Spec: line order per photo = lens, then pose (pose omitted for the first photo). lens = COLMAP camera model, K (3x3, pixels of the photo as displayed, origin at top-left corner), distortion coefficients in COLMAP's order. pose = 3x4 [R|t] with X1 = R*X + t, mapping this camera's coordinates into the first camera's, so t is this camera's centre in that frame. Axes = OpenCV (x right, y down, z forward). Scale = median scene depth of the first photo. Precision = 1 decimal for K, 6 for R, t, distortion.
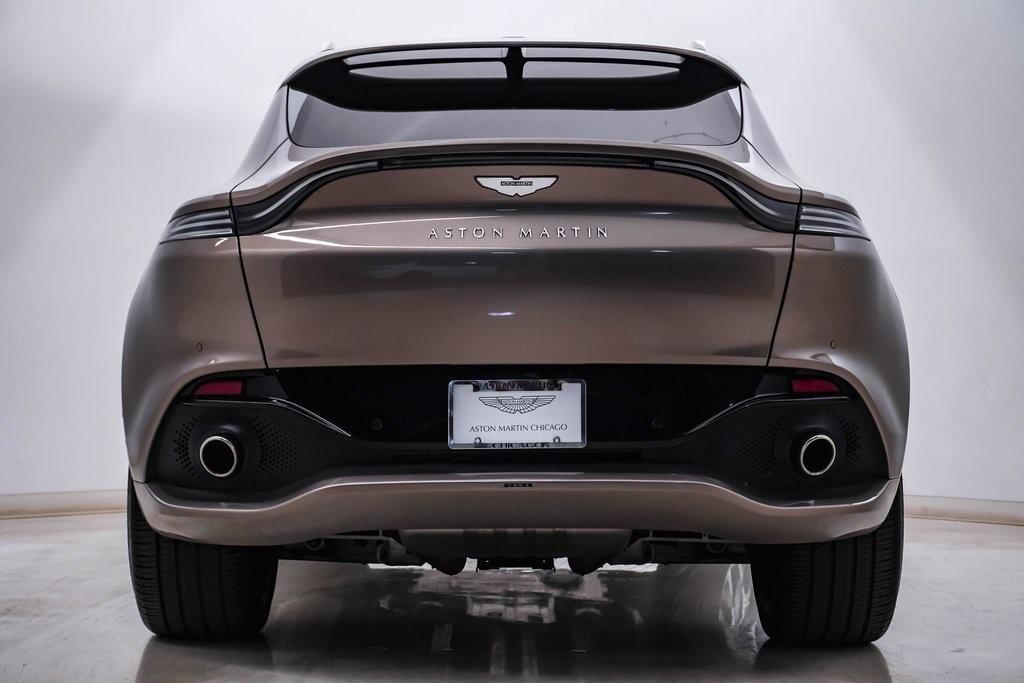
lens RADIAL K [[2192.0, 0, 509.6], [0, 2192.0, 340.2], [0, 0, 1]] dist [0.032126, 0.000000]
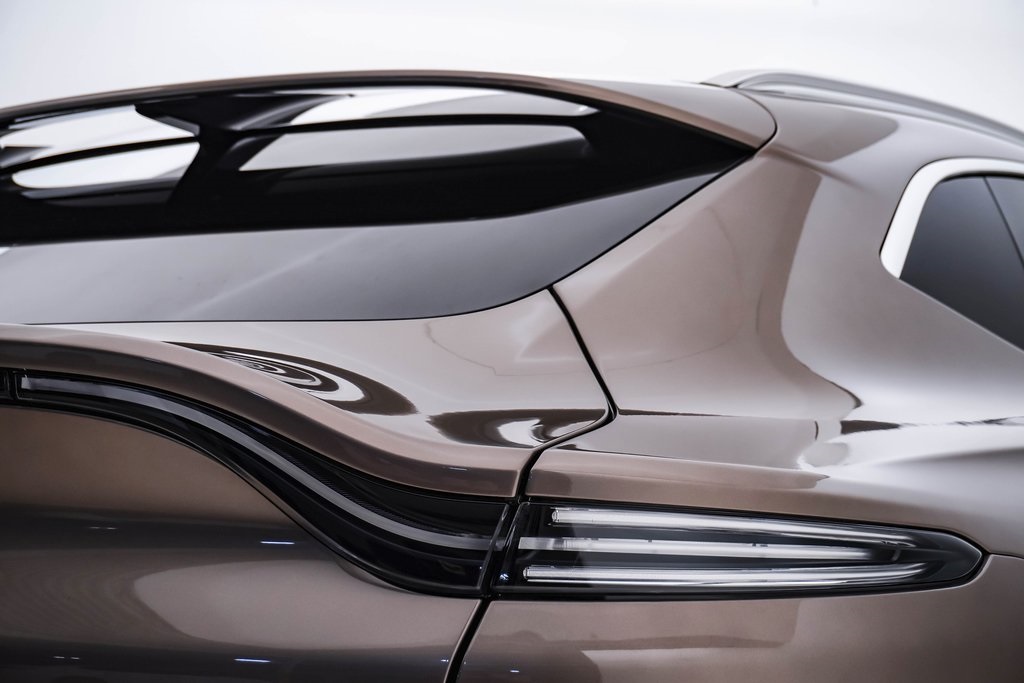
lens RADIAL K [[1826.5, 0, 513.8], [0, 1826.5, 346.7], [0, 0, 1]] dist [0.029782, 0.000000]
pose [[0.868570, -0.024254, -0.494972, 0.265661], [-0.007290, 0.998068, -0.061699, -0.069129], [0.495512, 0.057198, 0.866716, 0.785069]]
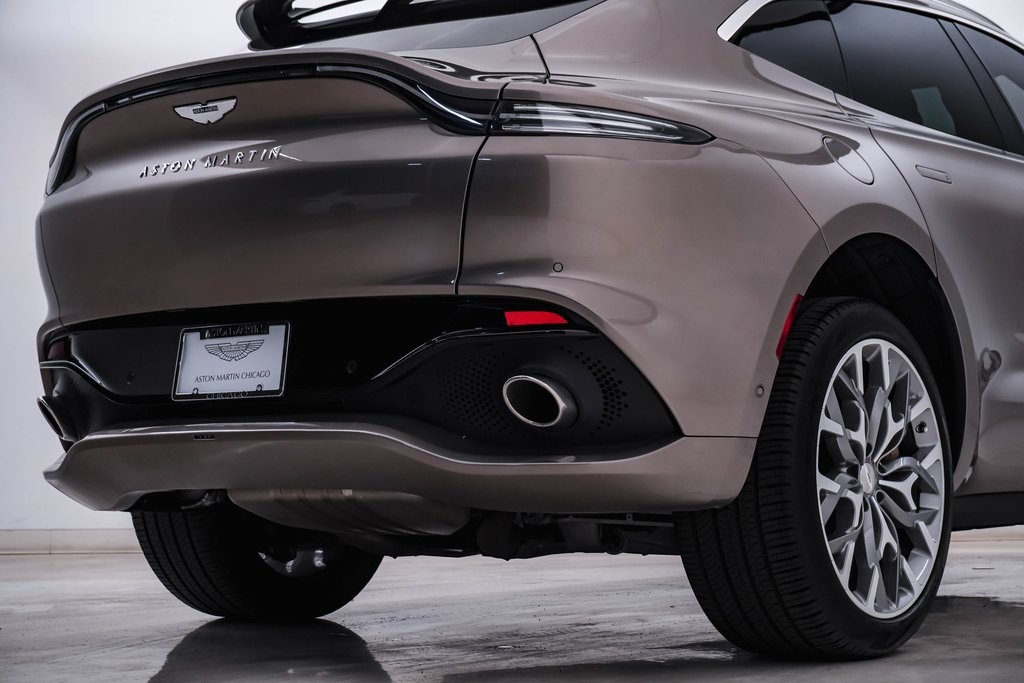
lens RADIAL K [[2086.4, 0, 516.5], [0, 2086.4, 343.6], [0, 0, 1]] dist [0.030091, 0.000000]
pose [[0.791480, -0.043186, -0.609668, 0.629564], [0.012509, 0.998436, -0.054486, 0.075264], [0.611067, 0.035499, 0.790782, 0.382968]]
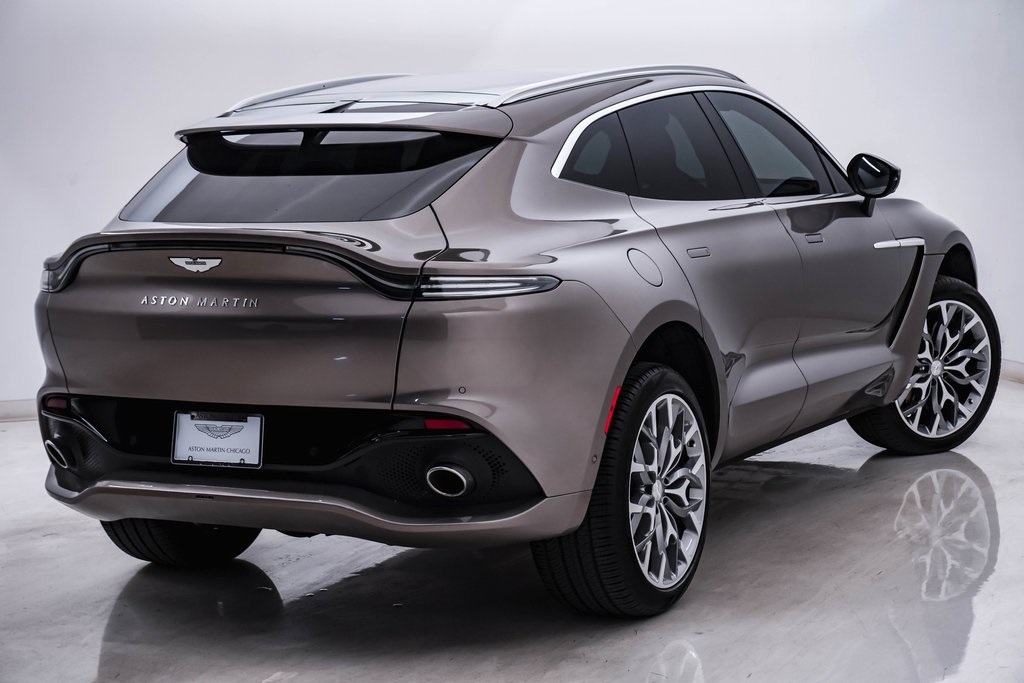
lens RADIAL K [[2192.0, 0, 513.8], [0, 2192.0, 348.0], [0, 0, 1]] dist [0.032126, 0.000000]
pose [[0.879496, 0.035419, -0.474586, 0.761133], [0.024658, 0.992496, 0.119767, -0.168164], [0.475266, -0.117037, 0.872023, -0.028238]]
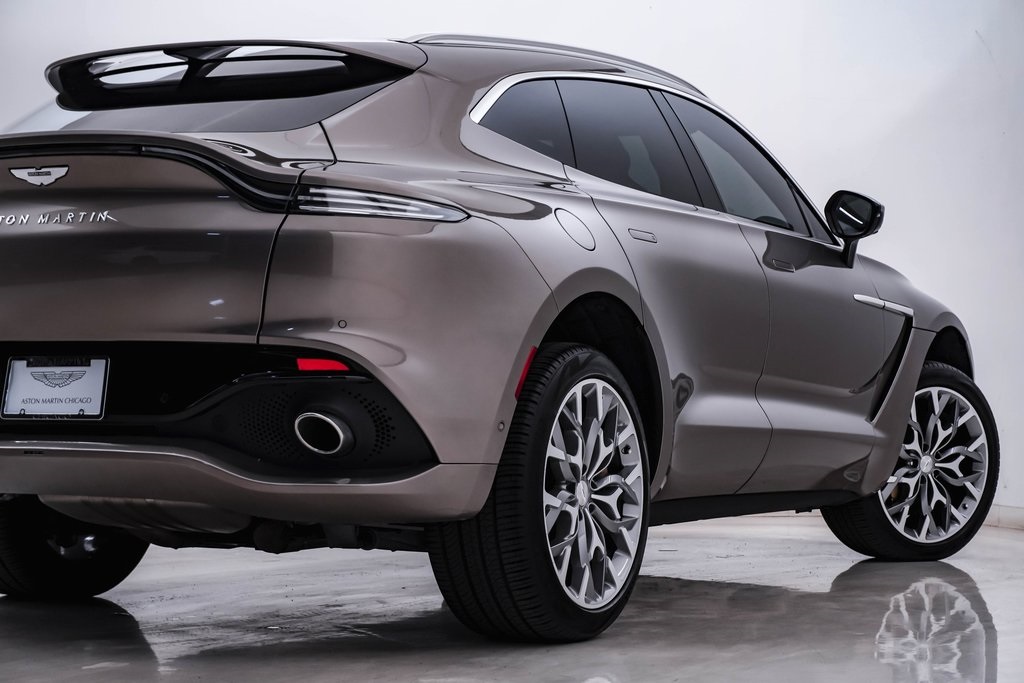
lens RADIAL K [[2192.0, 0, 510.5], [0, 2192.0, 346.0], [0, 0, 1]] dist [0.032126, 0.000000]
pose [[0.874038, -0.000539, -0.485857, 0.723287], [-0.011301, 0.999706, -0.021440, 0.033707], [0.485726, 0.024230, 0.873775, 0.165136]]
